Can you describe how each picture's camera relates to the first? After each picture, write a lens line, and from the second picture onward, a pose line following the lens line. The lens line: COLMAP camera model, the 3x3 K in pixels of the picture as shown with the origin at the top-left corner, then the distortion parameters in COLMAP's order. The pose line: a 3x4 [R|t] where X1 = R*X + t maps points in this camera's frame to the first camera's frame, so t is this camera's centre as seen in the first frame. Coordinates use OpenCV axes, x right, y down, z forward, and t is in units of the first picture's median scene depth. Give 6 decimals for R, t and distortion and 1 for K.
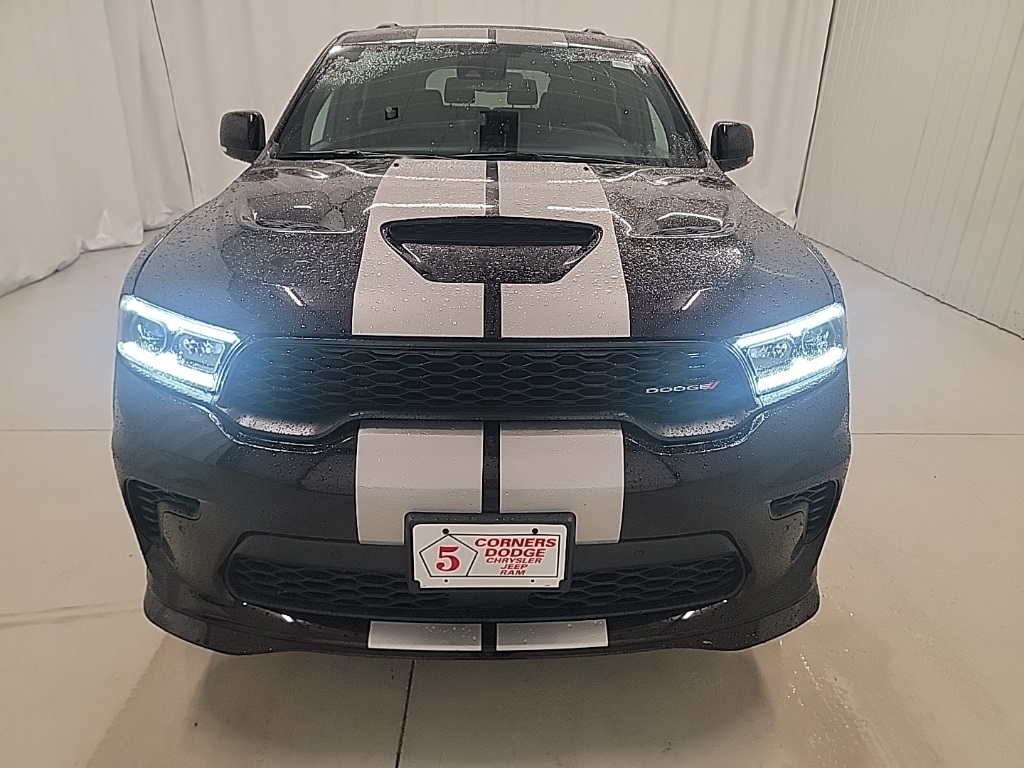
lens RADIAL K [[661.9, 0, 513.6], [0, 661.9, 382.8], [0, 0, 1]] dist [0.067977, -0.053892]
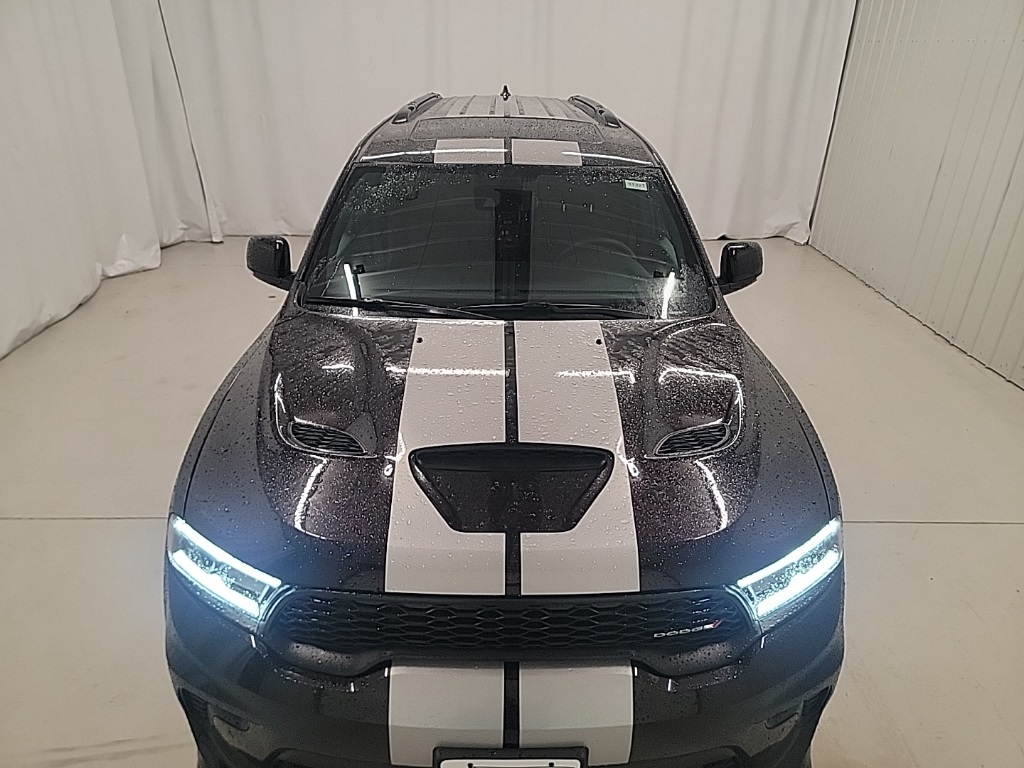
lens RADIAL K [[661.9, 0, 513.6], [0, 661.9, 382.8], [0, 0, 1]] dist [0.067977, -0.053892]
pose [[0.999885, 0.002605, -0.014935, -0.013373], [-0.001743, 0.998349, 0.057417, -0.411543], [0.015060, -0.057385, 0.998239, -0.065537]]
